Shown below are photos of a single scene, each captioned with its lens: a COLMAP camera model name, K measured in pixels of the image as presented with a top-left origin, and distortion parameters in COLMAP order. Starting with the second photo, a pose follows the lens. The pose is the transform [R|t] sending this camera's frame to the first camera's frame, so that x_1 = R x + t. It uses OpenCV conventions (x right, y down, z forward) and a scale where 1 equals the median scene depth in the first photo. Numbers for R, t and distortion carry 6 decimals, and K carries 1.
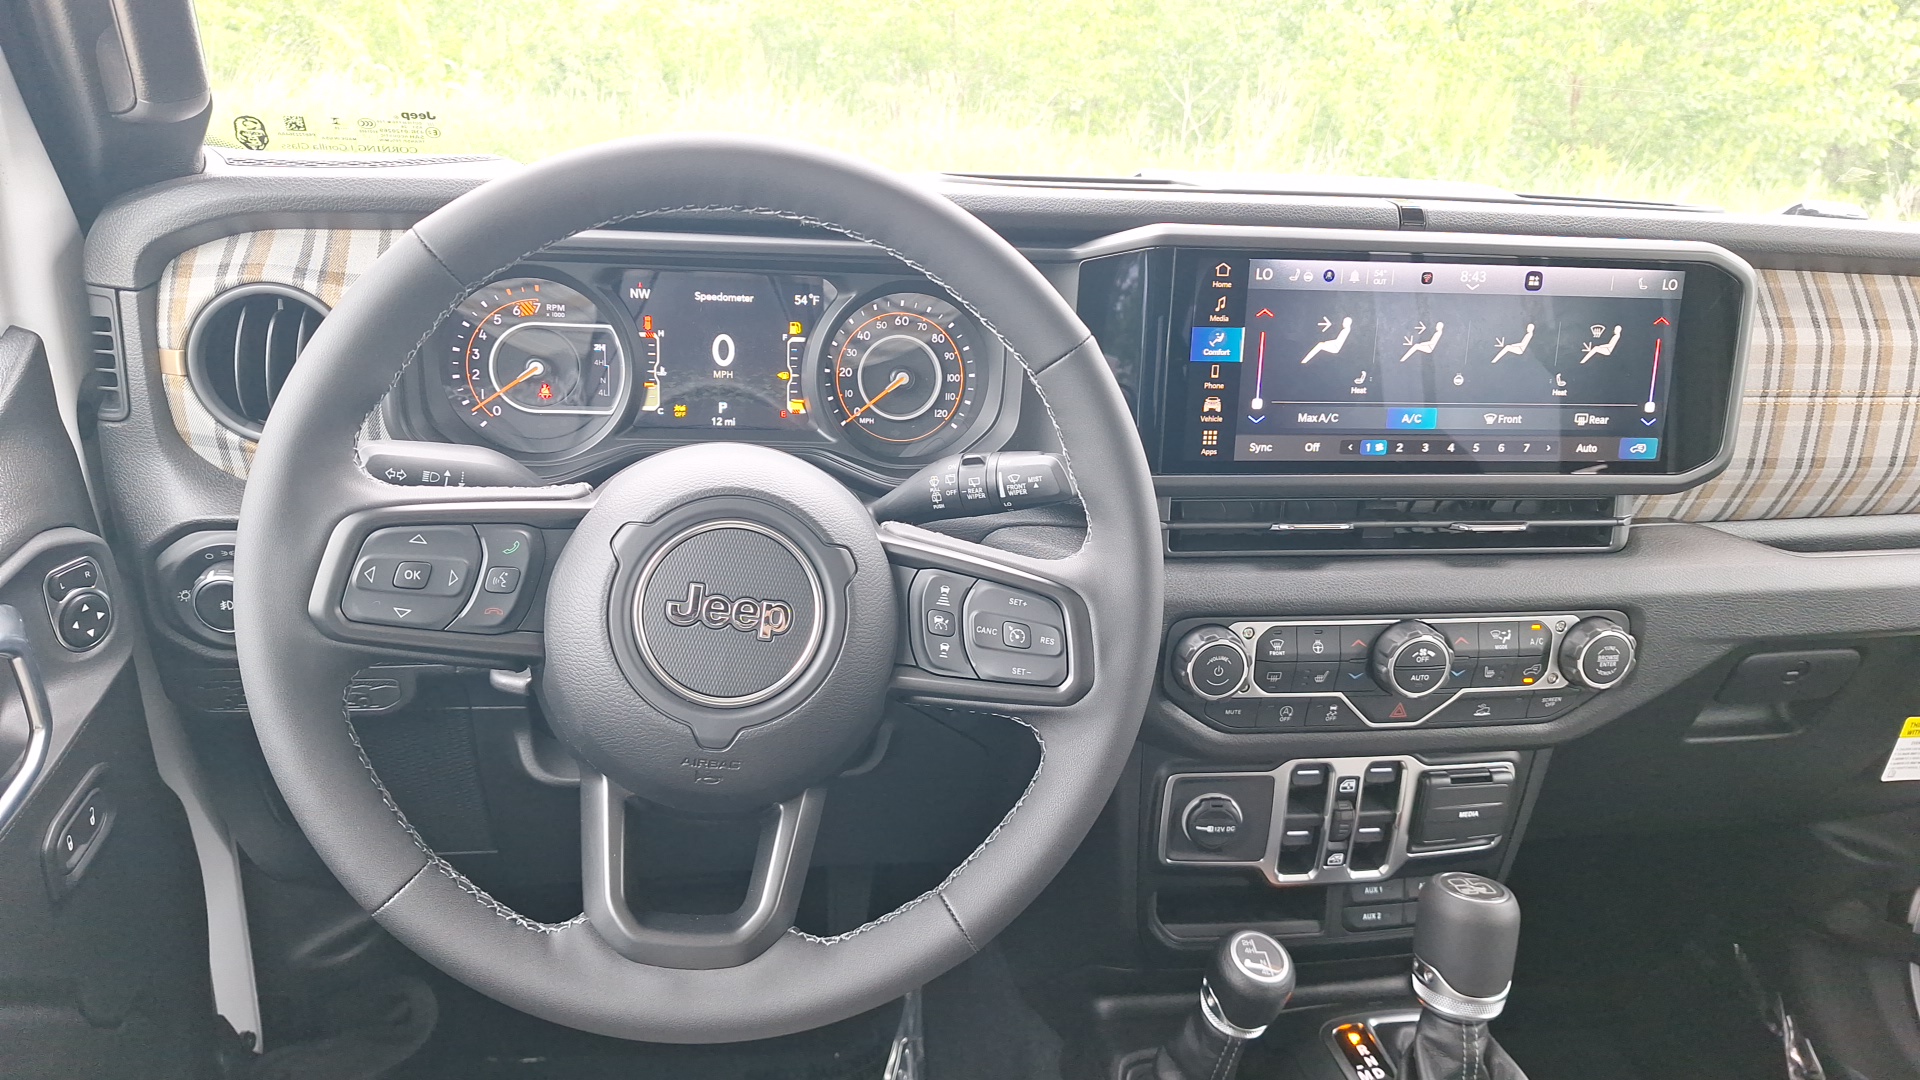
lens RADIAL K [[1349.7, 0, 961.6], [0, 1349.7, 513.1], [0, 0, 1]] dist [0.109800, -0.138880]
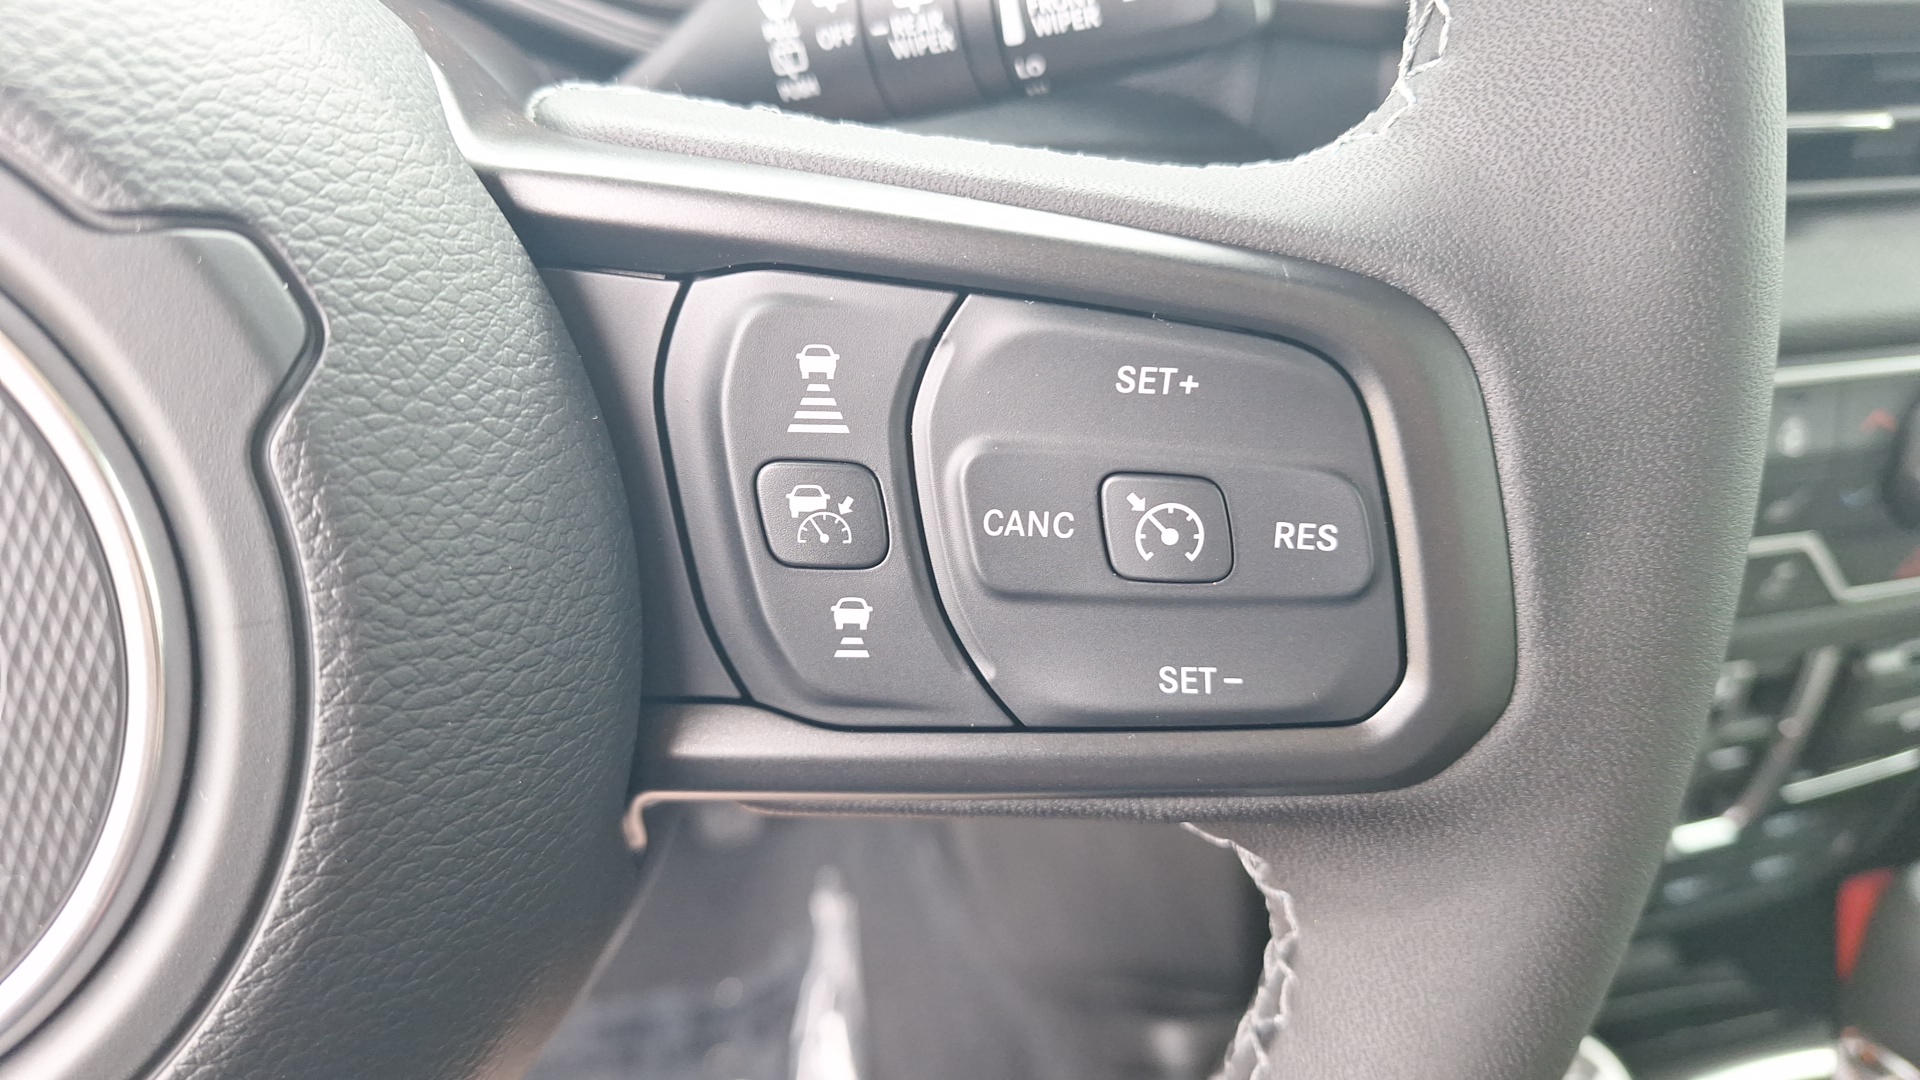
lens RADIAL K [[1349.7, 0, 961.6], [0, 1349.7, 513.1], [0, 0, 1]] dist [0.109800, -0.138880]
pose [[0.993072, -0.117286, 0.007170, 0.004925], [0.115760, 0.986982, 0.111655, 0.045438], [-0.020172, -0.110052, 0.993721, 0.599100]]
